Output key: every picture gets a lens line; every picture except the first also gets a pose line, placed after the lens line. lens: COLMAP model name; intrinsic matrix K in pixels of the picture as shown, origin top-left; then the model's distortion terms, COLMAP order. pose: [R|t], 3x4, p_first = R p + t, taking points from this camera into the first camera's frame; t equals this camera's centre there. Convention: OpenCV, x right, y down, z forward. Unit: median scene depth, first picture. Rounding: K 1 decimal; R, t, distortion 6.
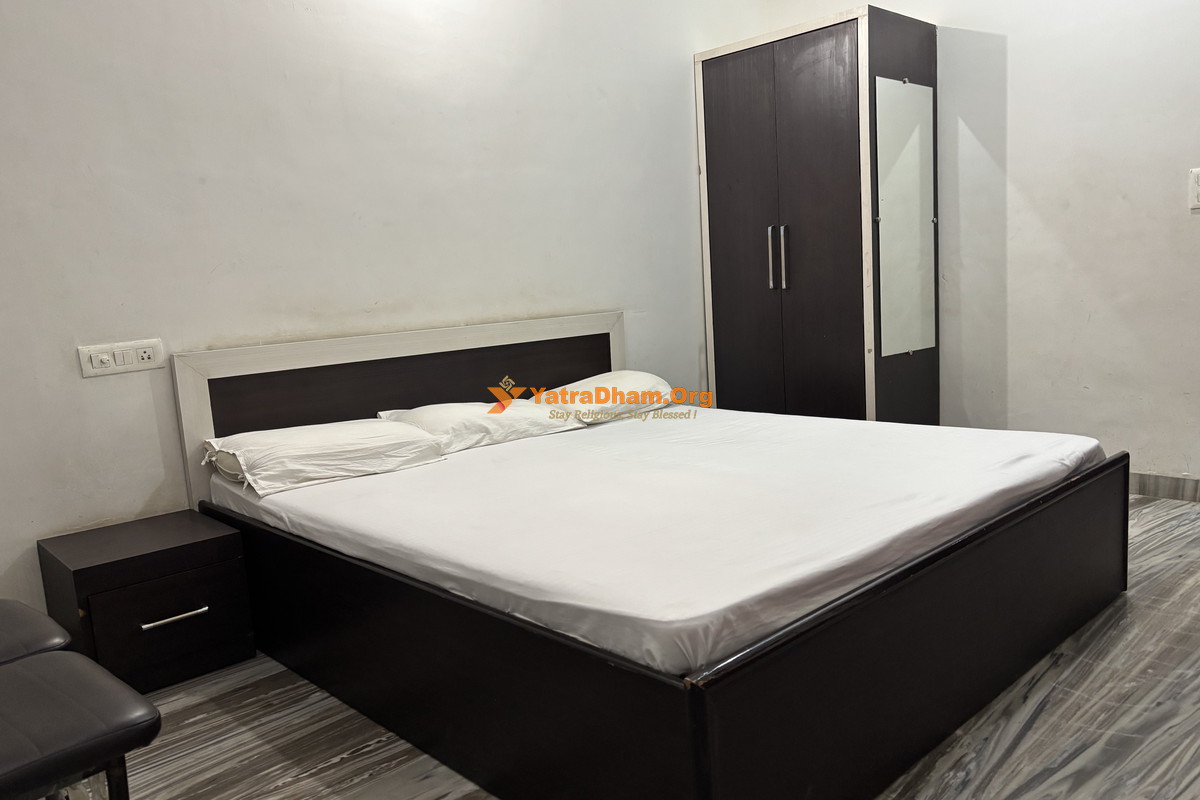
lens RADIAL K [[899.8, 0, 599.8], [0, 899.8, 402.4], [0, 0, 1]] dist [-0.004342, -0.010529]
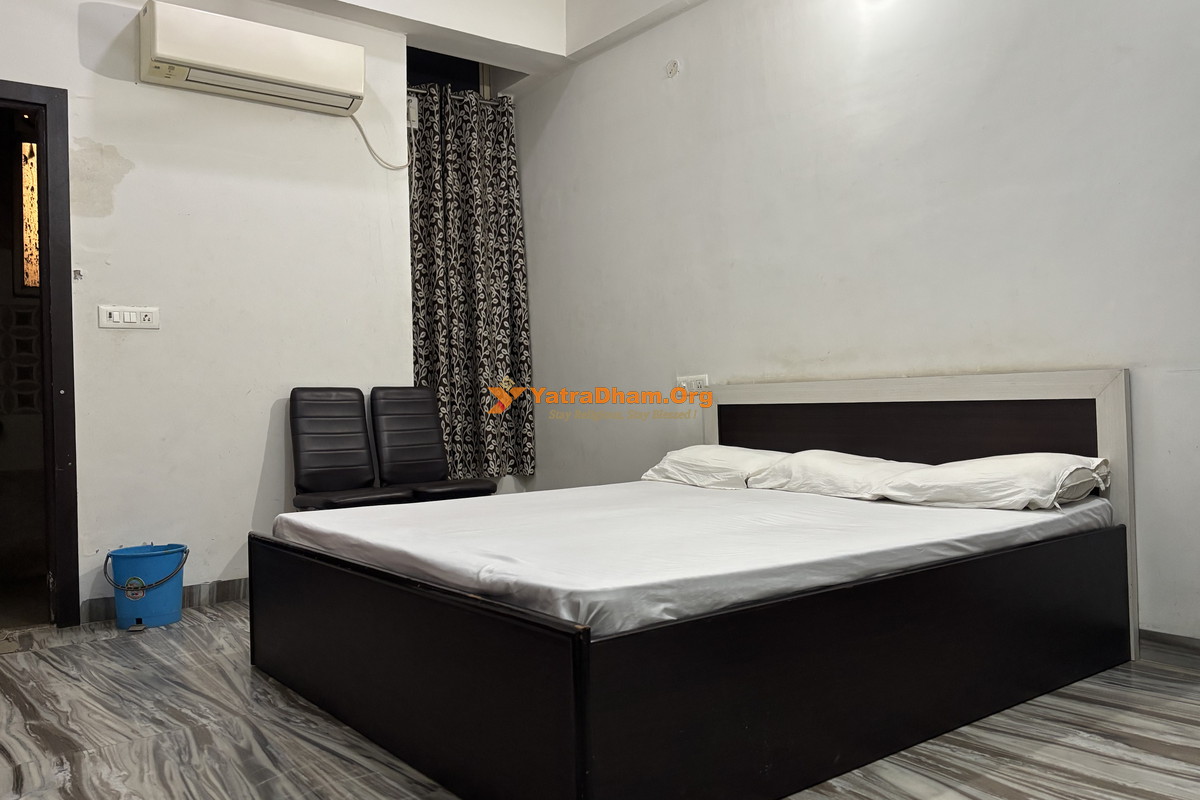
lens RADIAL K [[954.6, 0, 599.9], [0, 954.6, 398.1], [0, 0, 1]] dist [-0.011153, -0.001267]
pose [[-0.101584, 0.059852, -0.993025, 1.136453], [-0.105804, 0.991877, 0.070607, -0.129869], [0.989185, 0.112239, -0.094426, 1.008963]]
